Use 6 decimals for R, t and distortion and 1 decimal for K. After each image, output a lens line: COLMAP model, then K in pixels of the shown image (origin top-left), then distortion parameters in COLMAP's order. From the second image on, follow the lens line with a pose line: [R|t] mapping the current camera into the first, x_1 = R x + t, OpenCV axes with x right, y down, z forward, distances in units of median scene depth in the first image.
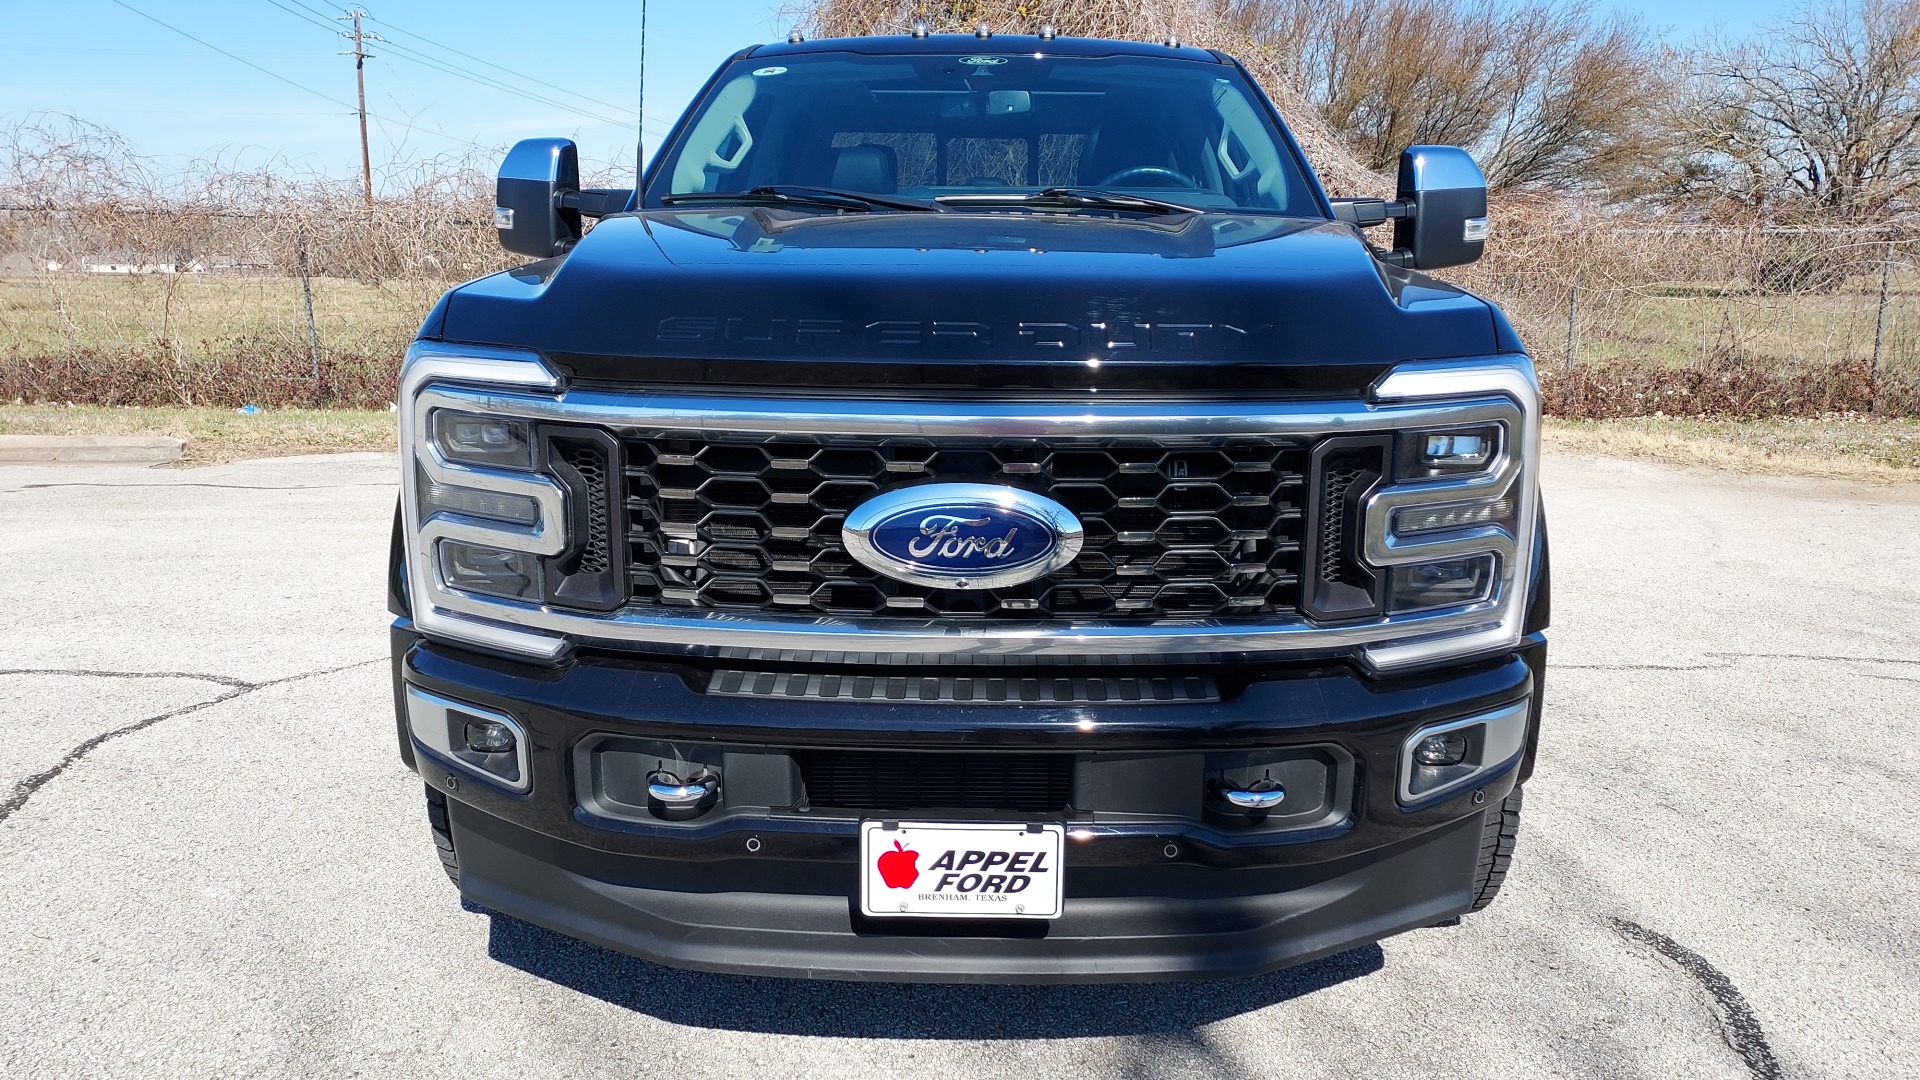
lens RADIAL K [[1405.9, 0, 992.2], [0, 1405.9, 552.9], [0, 0, 1]] dist [0.057239, -0.031318]
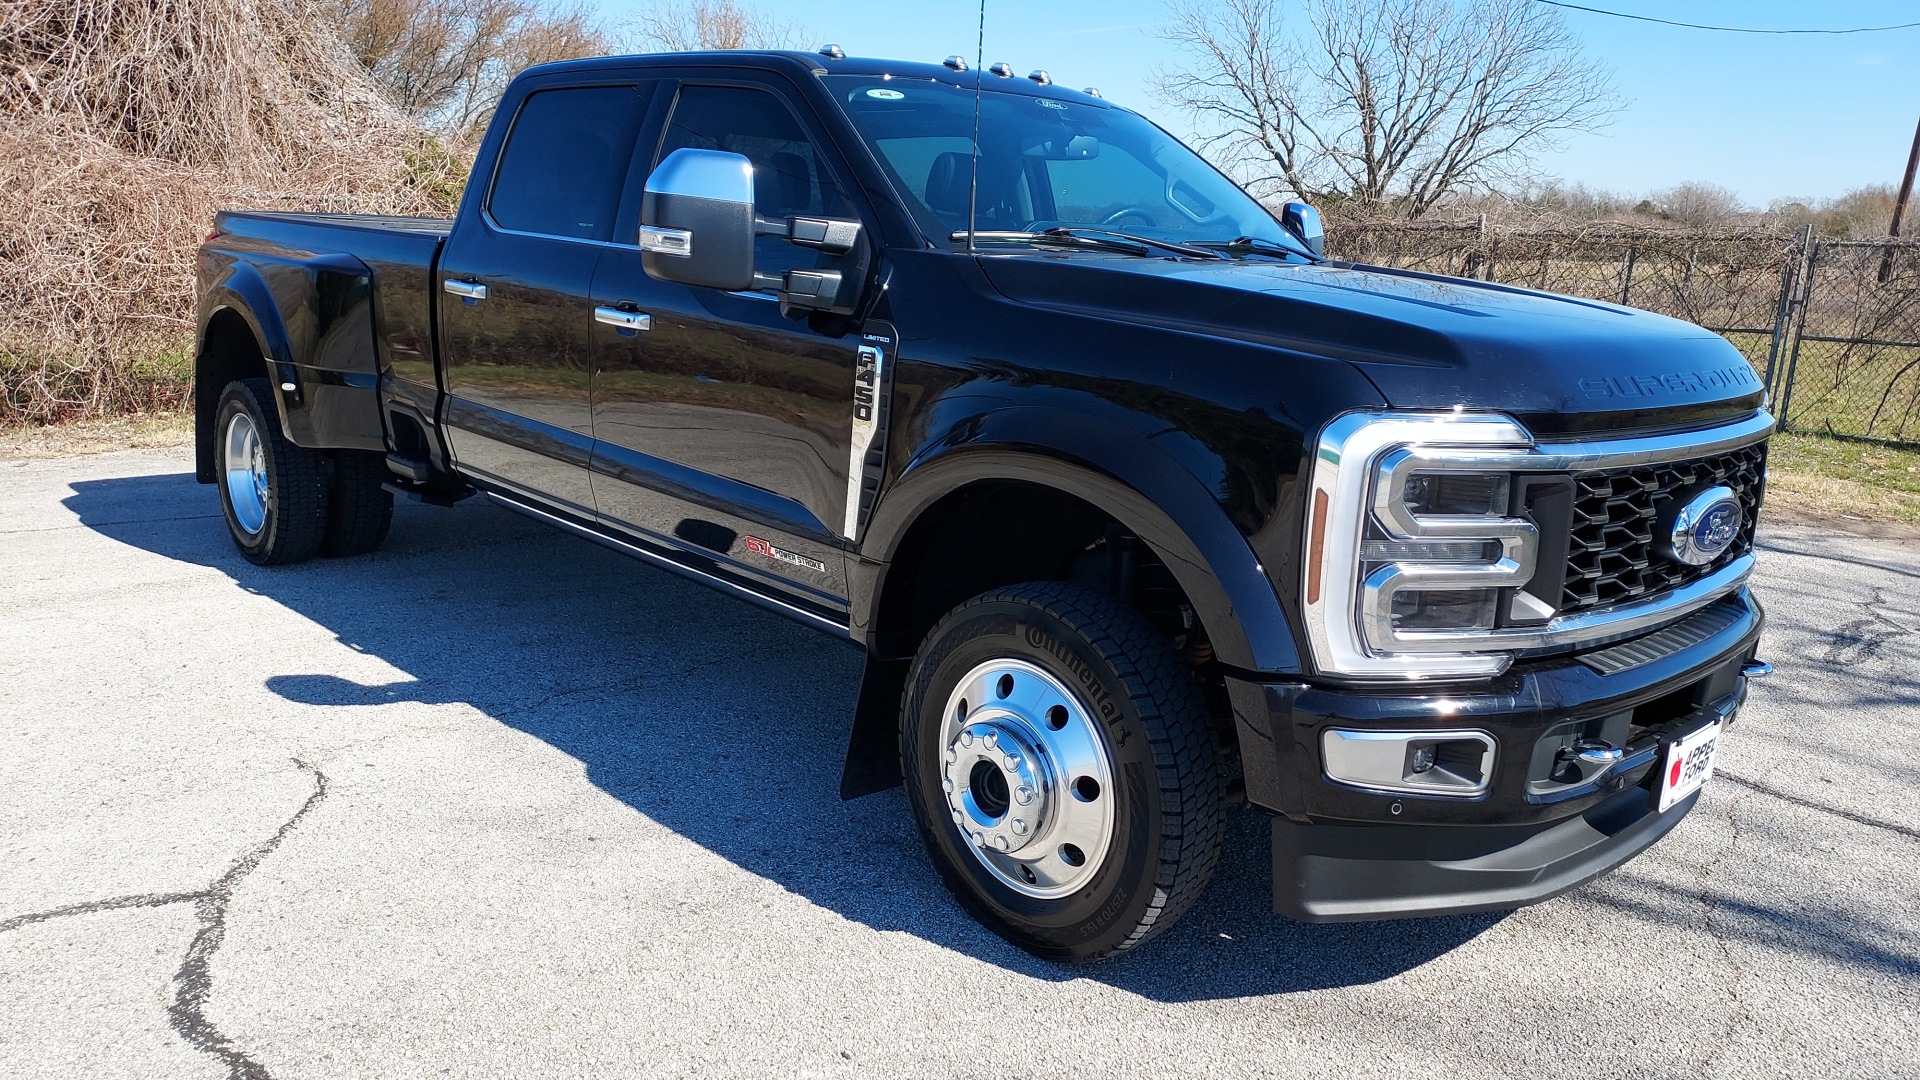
lens RADIAL K [[1405.9, 0, 964.3], [0, 1405.9, 524.9], [0, 0, 1]] dist [0.057239, -0.031318]
pose [[0.713165, -0.119199, 0.690788, -1.140545], [0.108834, 0.992315, 0.058870, -0.131430], [-0.692497, 0.033197, 0.720657, 0.364372]]
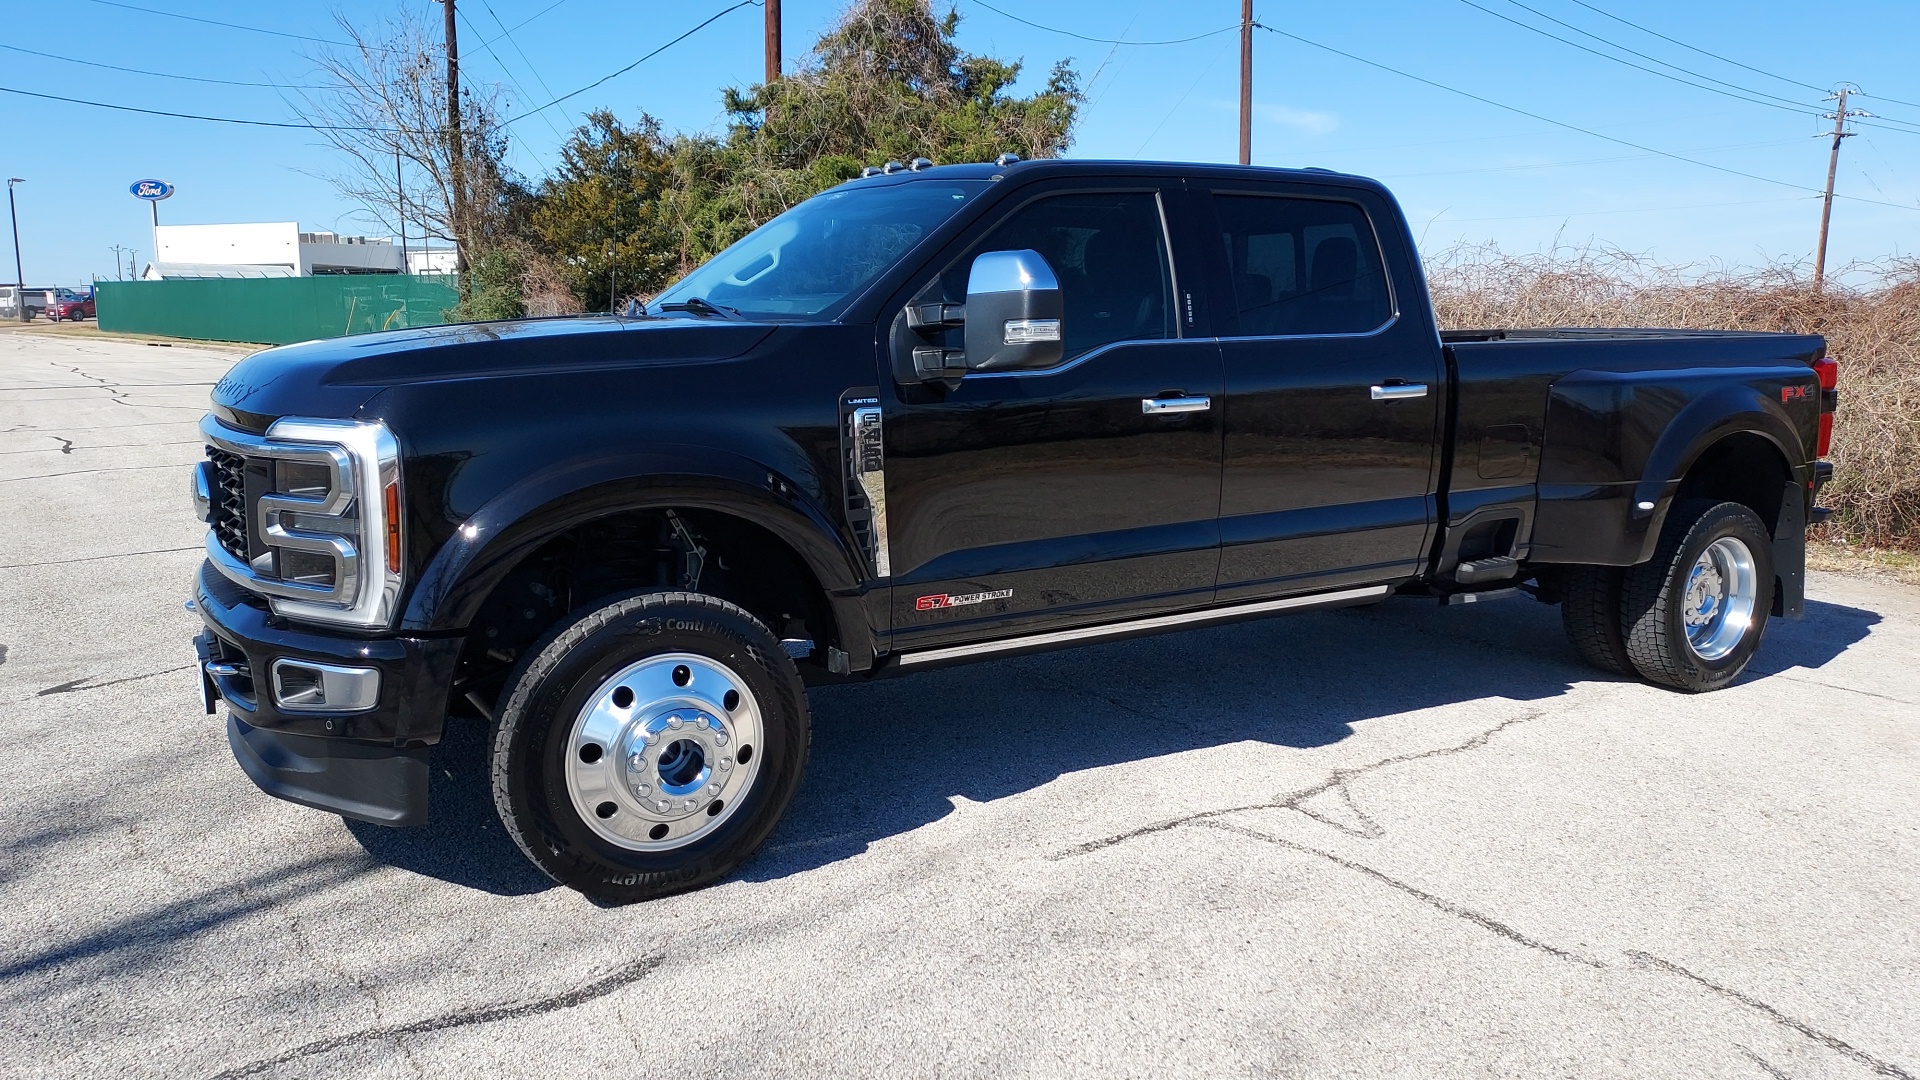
lens RADIAL K [[1405.9, 0, 961.5], [0, 1405.9, 545.6], [0, 0, 1]] dist [0.057239, -0.031318]
pose [[0.522037, 0.132323, -0.842596, 1.611930], [-0.185440, 0.981869, 0.039304, -0.155783], [0.832520, 0.135733, 0.537110, 0.638268]]
